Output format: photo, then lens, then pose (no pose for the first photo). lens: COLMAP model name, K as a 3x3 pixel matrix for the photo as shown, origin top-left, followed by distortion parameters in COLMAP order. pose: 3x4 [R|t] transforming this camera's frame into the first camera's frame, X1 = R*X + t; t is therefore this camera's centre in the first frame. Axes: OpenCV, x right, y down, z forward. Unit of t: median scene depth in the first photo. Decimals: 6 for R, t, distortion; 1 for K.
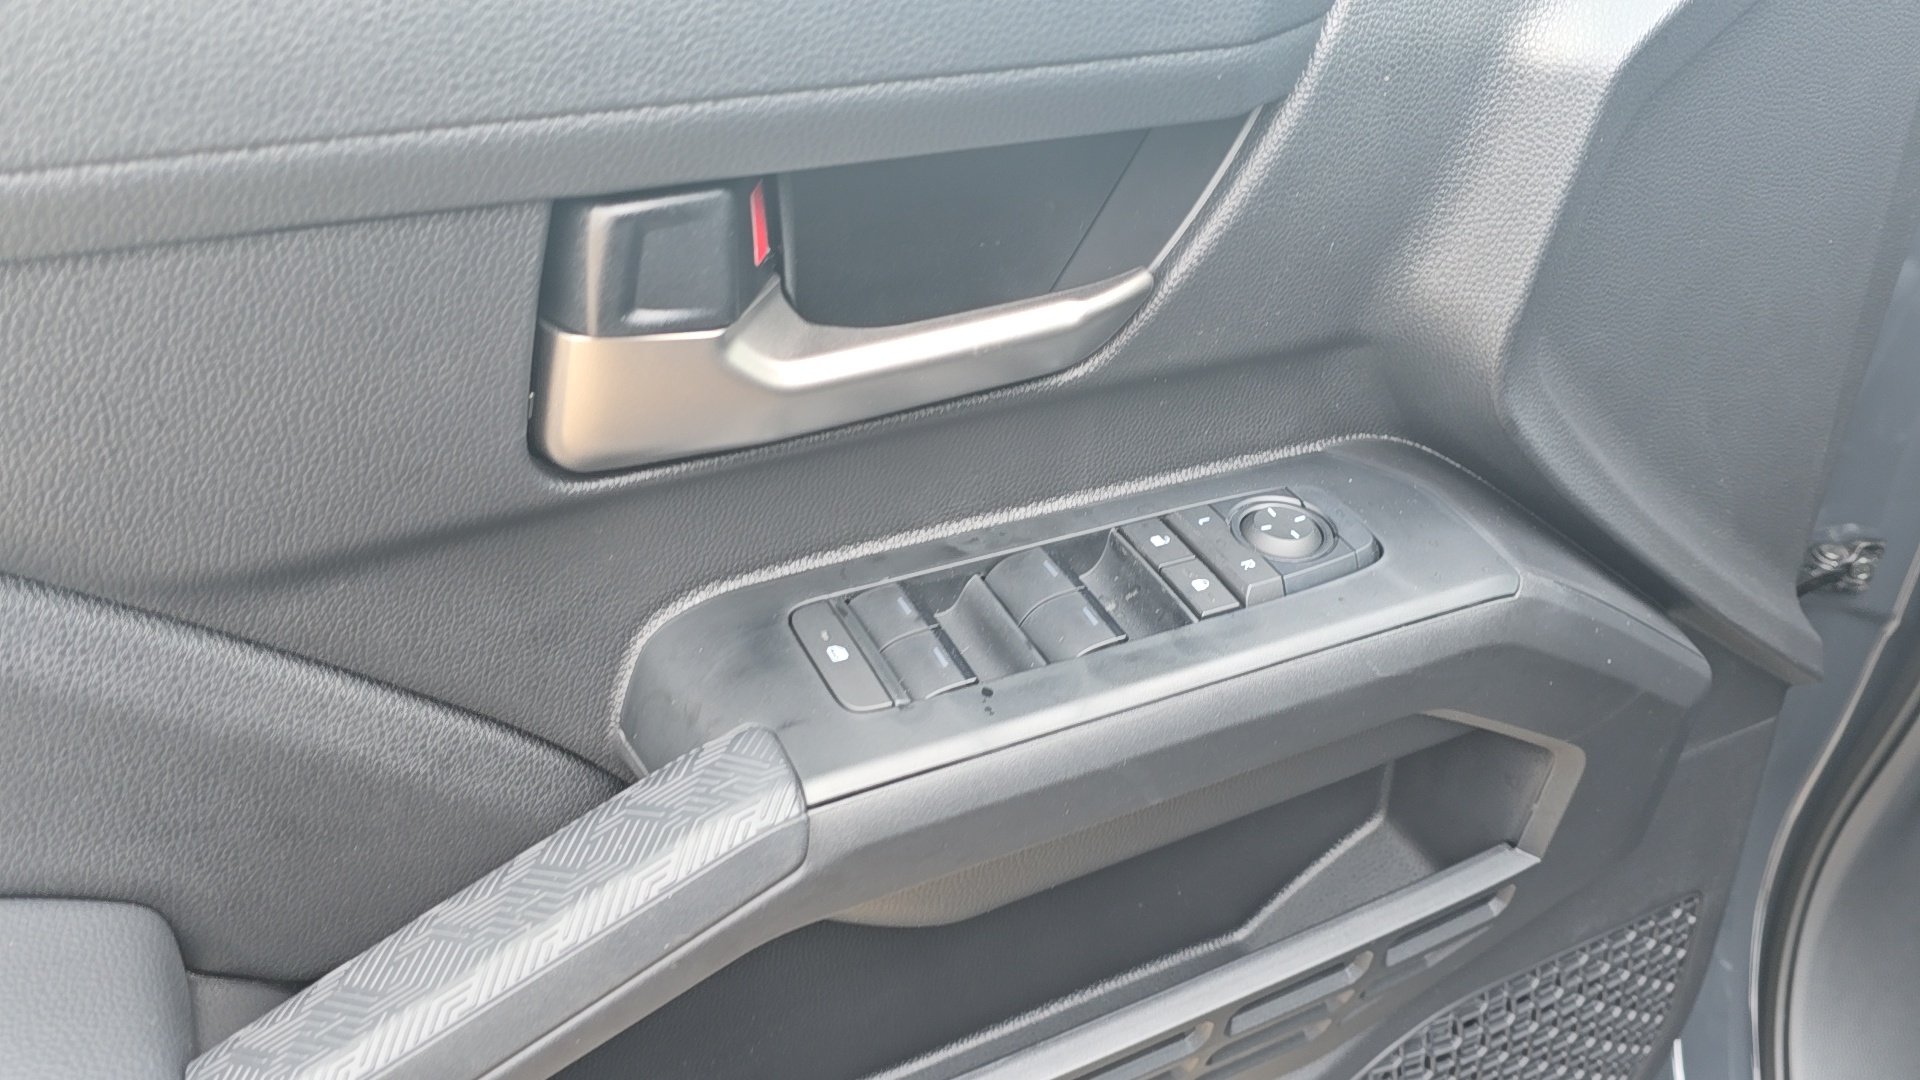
lens RADIAL K [[1565.3, 0, 960.0], [0, 1565.3, 540.0], [0, 0, 1]] dist [-0.015543, -0.002354]
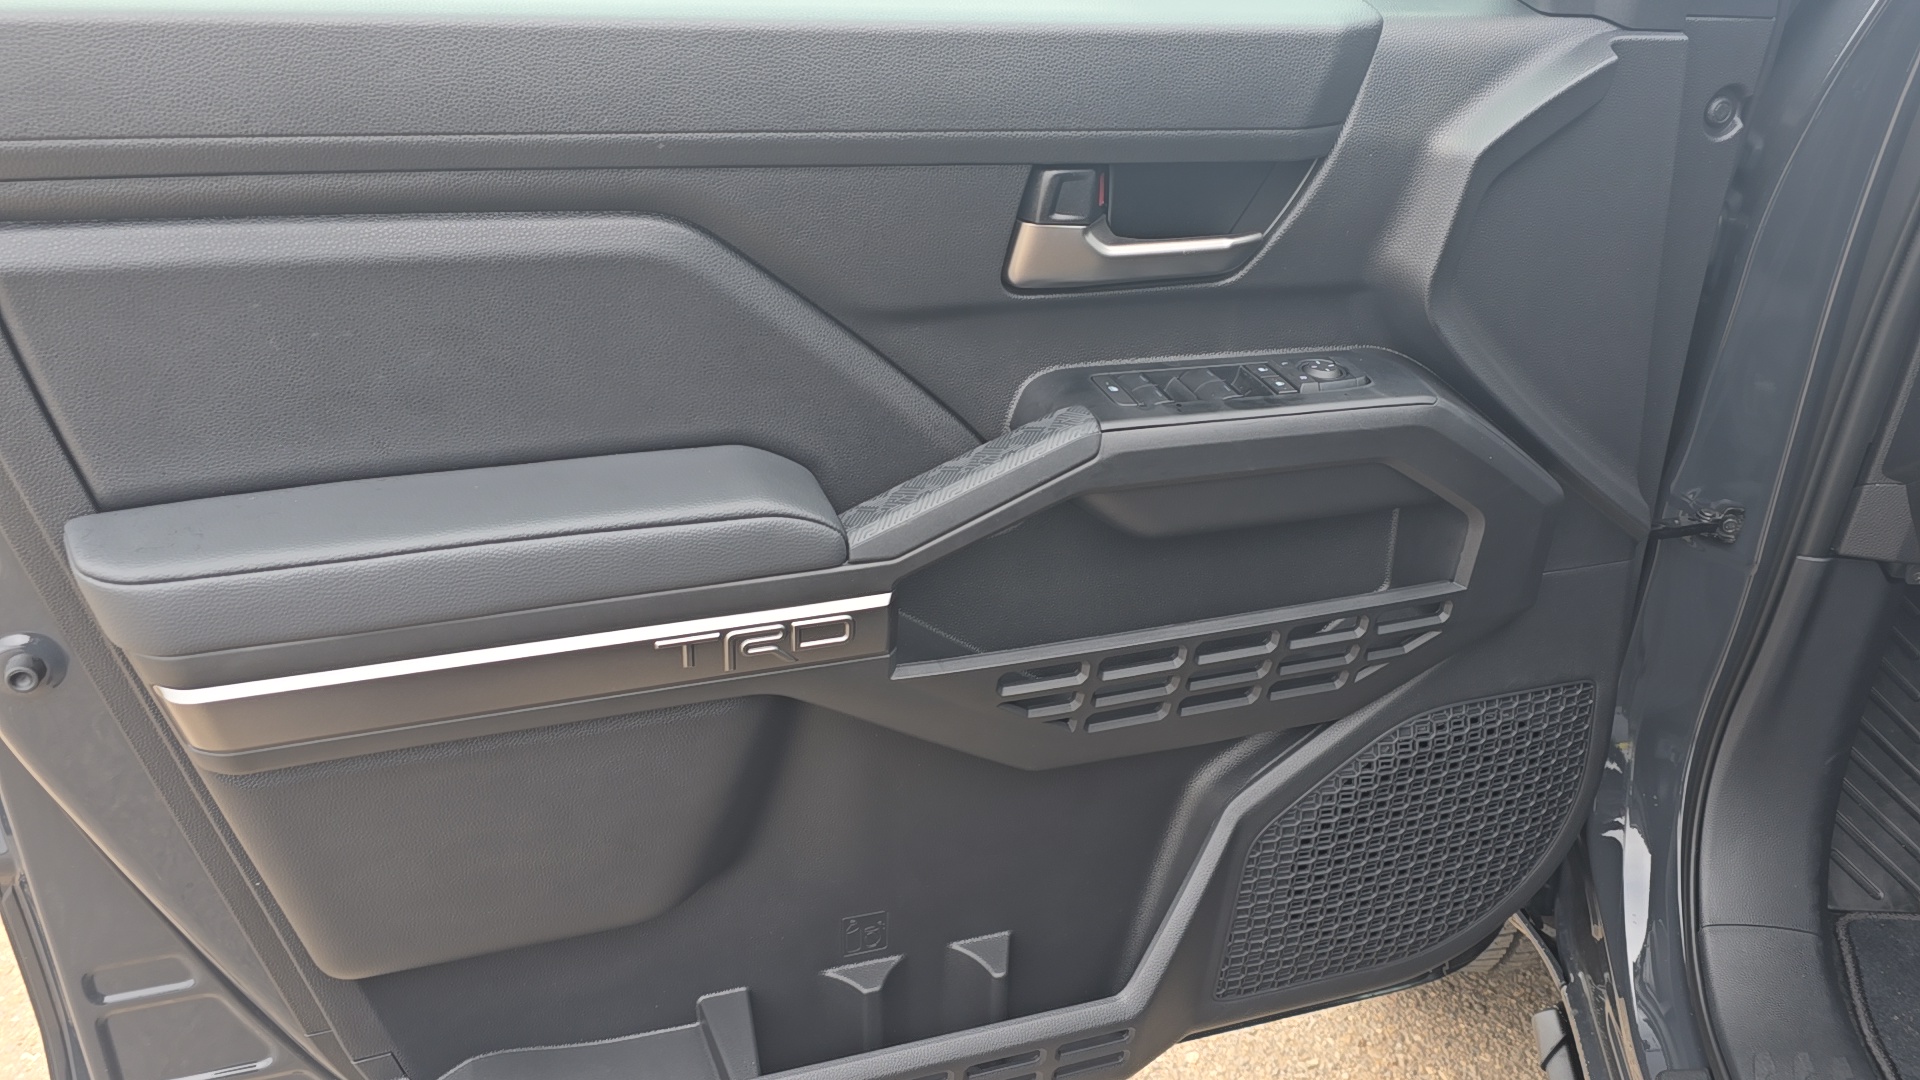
lens RADIAL K [[1559.7, 0, 955.8], [0, 1559.7, 548.6], [0, 0, 1]] dist [-0.001414, -0.003229]
pose [[0.990693, 0.069044, -0.117307, -0.024048], [-0.086457, 0.984820, -0.150513, 0.692032], [0.105134, 0.159254, 0.981624, -1.264370]]
